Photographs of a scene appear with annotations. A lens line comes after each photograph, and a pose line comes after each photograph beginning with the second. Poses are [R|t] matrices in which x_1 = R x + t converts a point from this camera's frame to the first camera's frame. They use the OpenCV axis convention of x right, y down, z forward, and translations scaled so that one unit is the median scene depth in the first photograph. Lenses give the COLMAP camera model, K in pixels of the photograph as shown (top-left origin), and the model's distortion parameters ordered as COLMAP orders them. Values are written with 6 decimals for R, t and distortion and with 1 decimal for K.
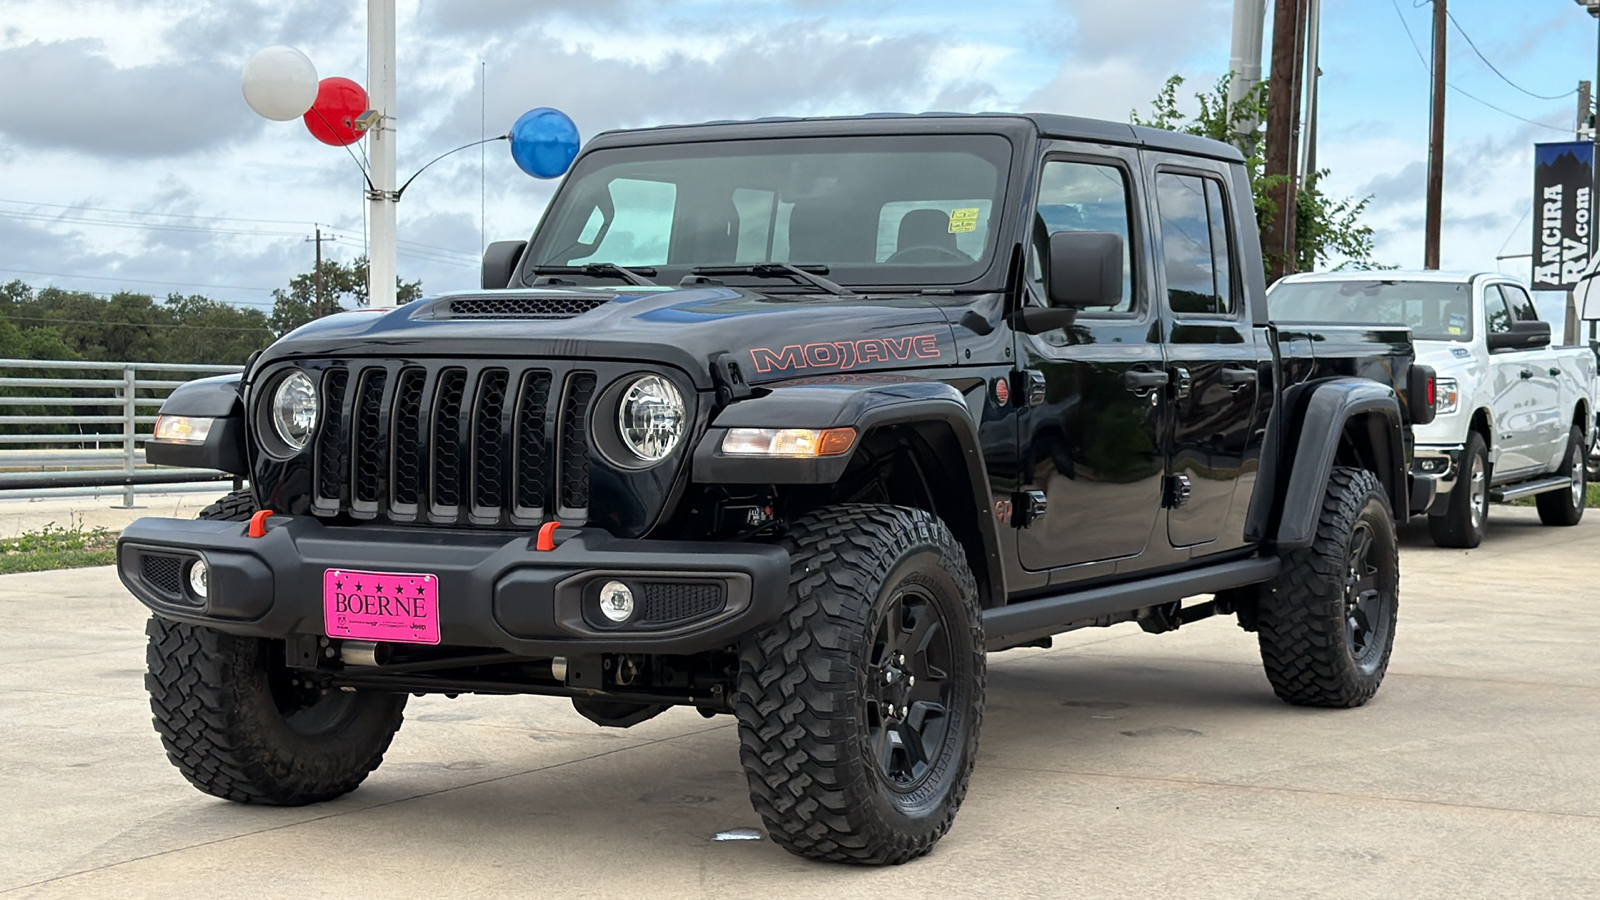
lens RADIAL K [[2783.0, 0, 789.8], [0, 2783.0, 453.4], [0, 0, 1]] dist [0.214006, 0.000000]
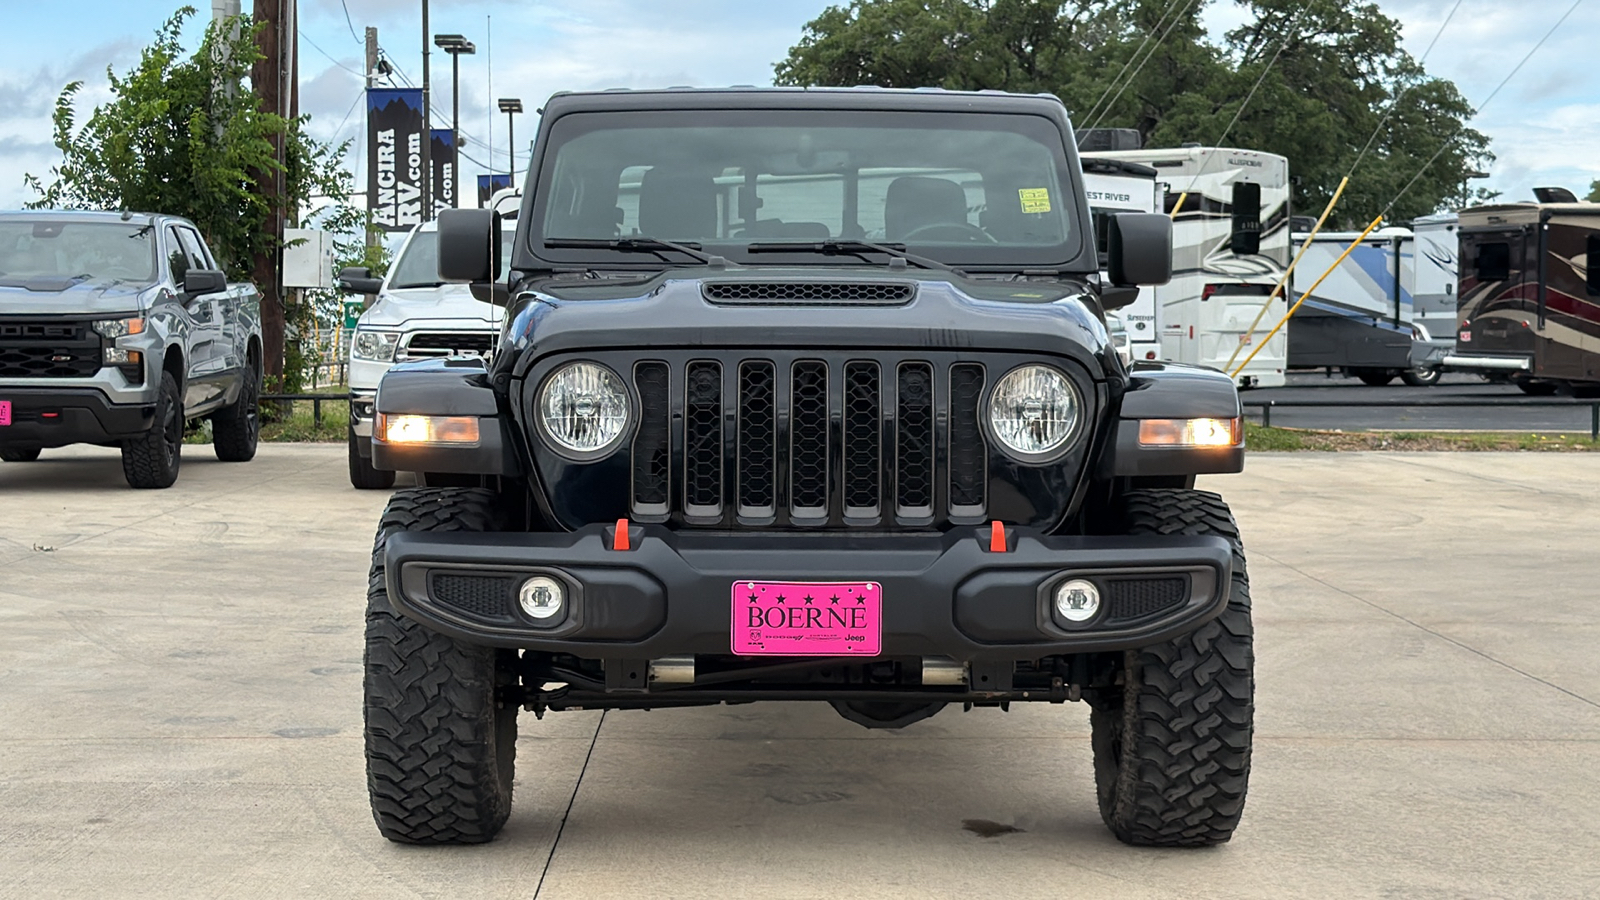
lens RADIAL K [[2783.0, 0, 799.9], [0, 2783.0, 456.1], [0, 0, 1]] dist [0.214006, 0.000000]
pose [[0.873396, -0.031551, 0.485987, -0.542619], [0.018772, 0.999339, 0.031142, -0.025918], [-0.486648, -0.018076, 0.873411, 0.171279]]
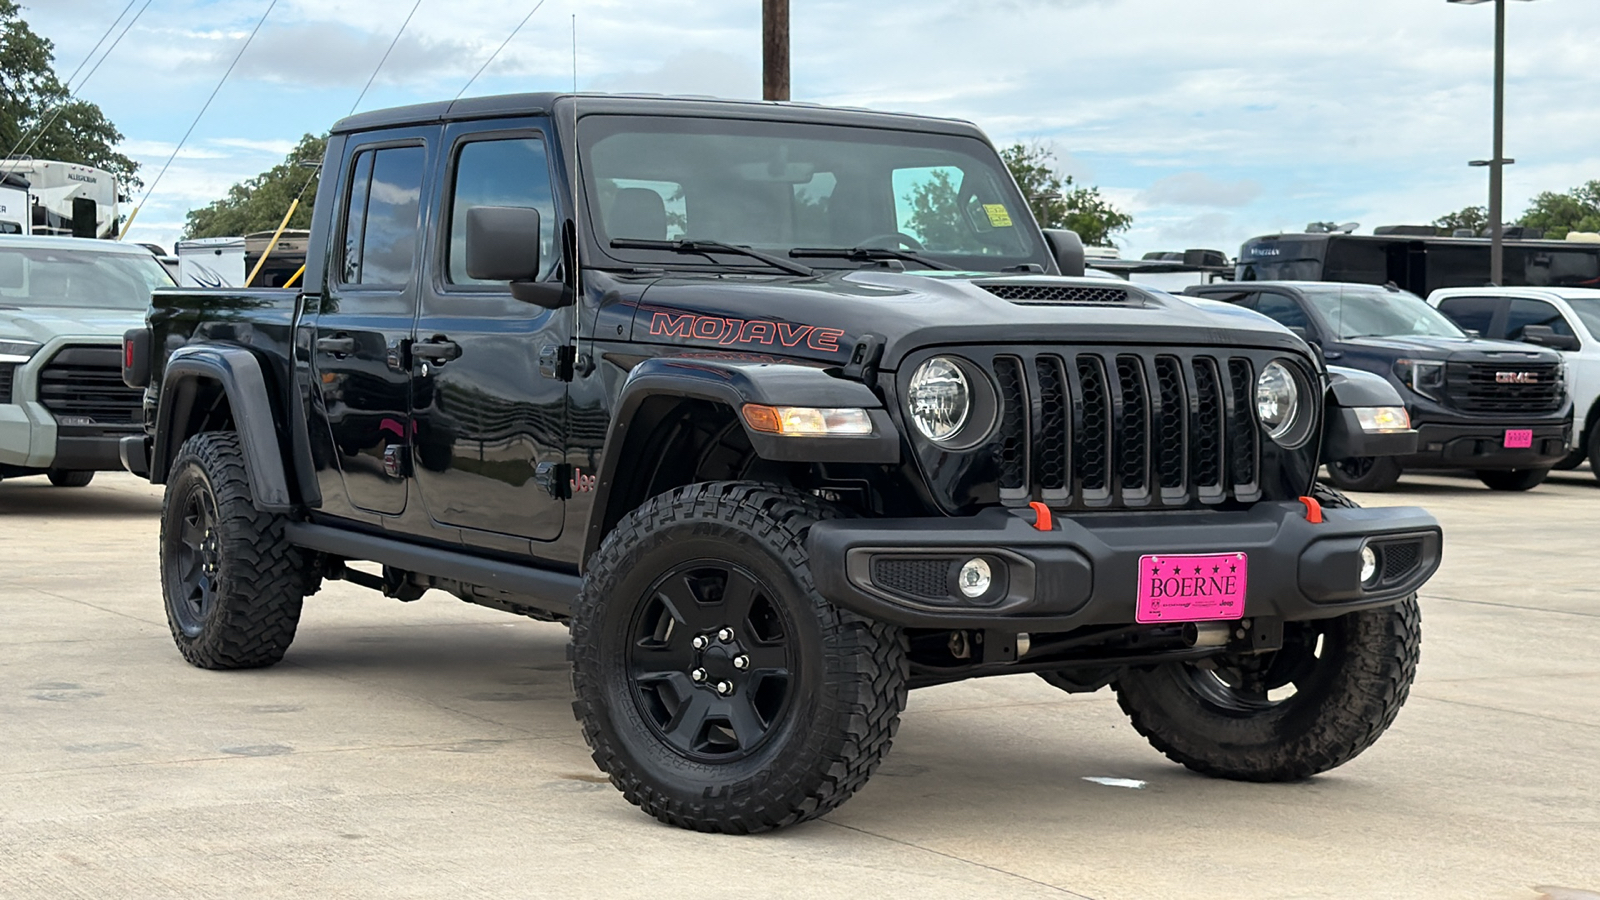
lens RADIAL K [[2783.0, 0, 808.5], [0, 2783.0, 452.9], [0, 0, 1]] dist [0.214006, 0.000000]
pose [[0.503994, -0.036073, 0.862953, -1.001566], [0.018825, 0.999349, 0.030780, -0.026561], [-0.863502, 0.000732, 0.504345, 0.545875]]
